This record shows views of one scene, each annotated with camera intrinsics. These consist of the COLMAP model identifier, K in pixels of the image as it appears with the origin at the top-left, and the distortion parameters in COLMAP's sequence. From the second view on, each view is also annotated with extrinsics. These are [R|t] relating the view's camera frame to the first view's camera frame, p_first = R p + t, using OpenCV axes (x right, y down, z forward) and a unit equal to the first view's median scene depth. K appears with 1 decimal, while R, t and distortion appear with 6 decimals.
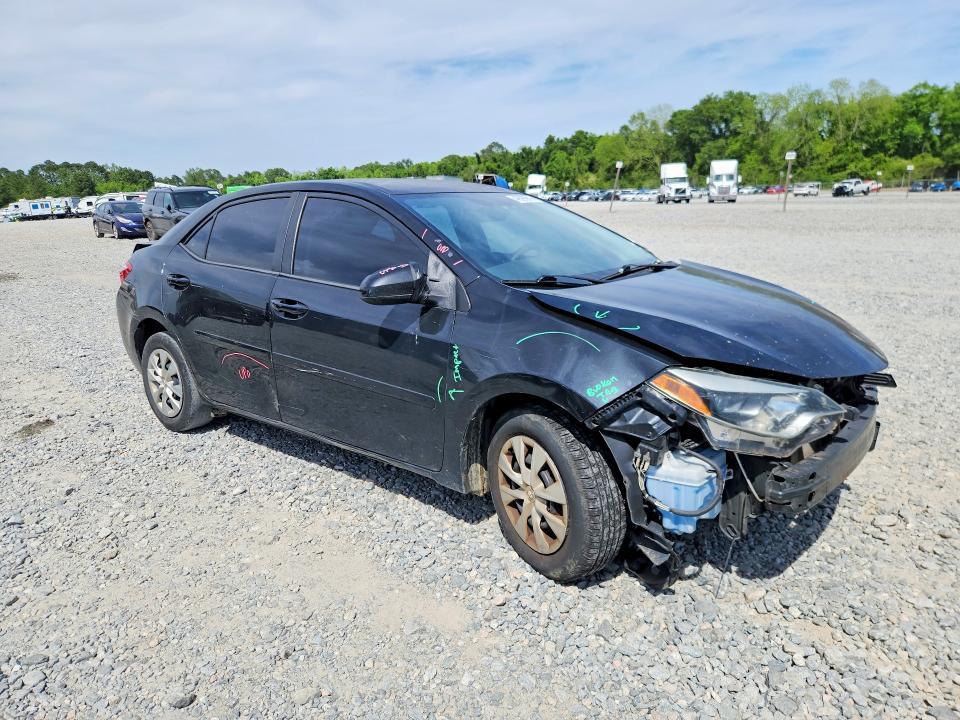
lens RADIAL K [[738.8, 0, 480.0], [0, 738.8, 360.0], [0, 0, 1]] dist [-0.000778, 0.006056]
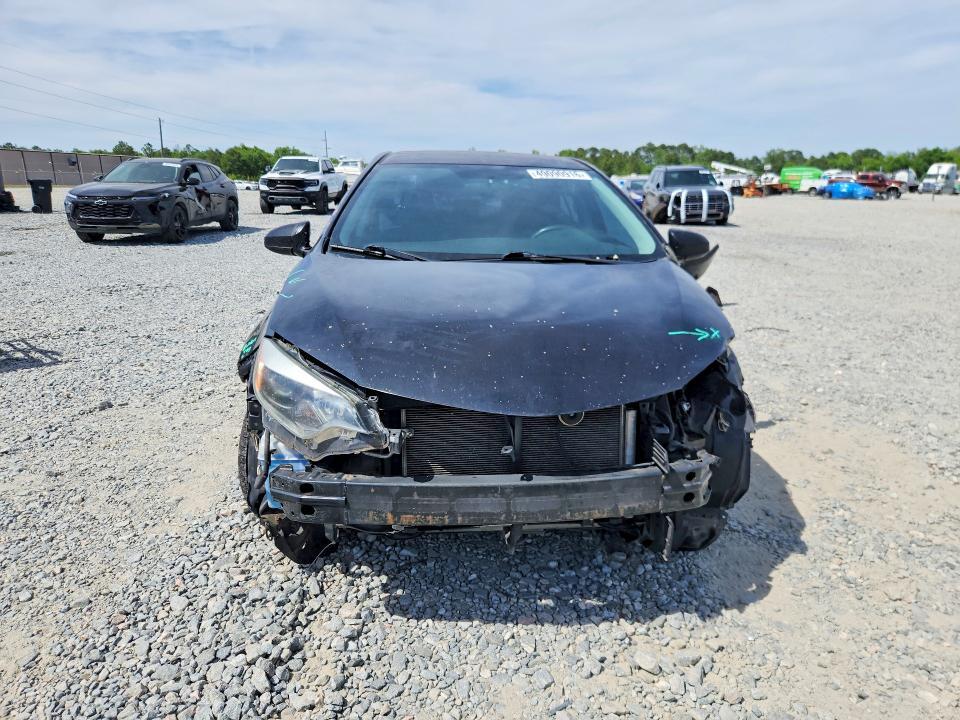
lens RADIAL K [[738.8, 0, 480.0], [0, 738.8, 360.0], [0, 0, 1]] dist [-0.000778, 0.006056]
pose [[0.660696, 0.202292, -0.722882, 0.127218], [-0.186140, 0.977078, 0.103300, -0.012797], [0.727209, 0.066307, 0.683206, 0.057564]]
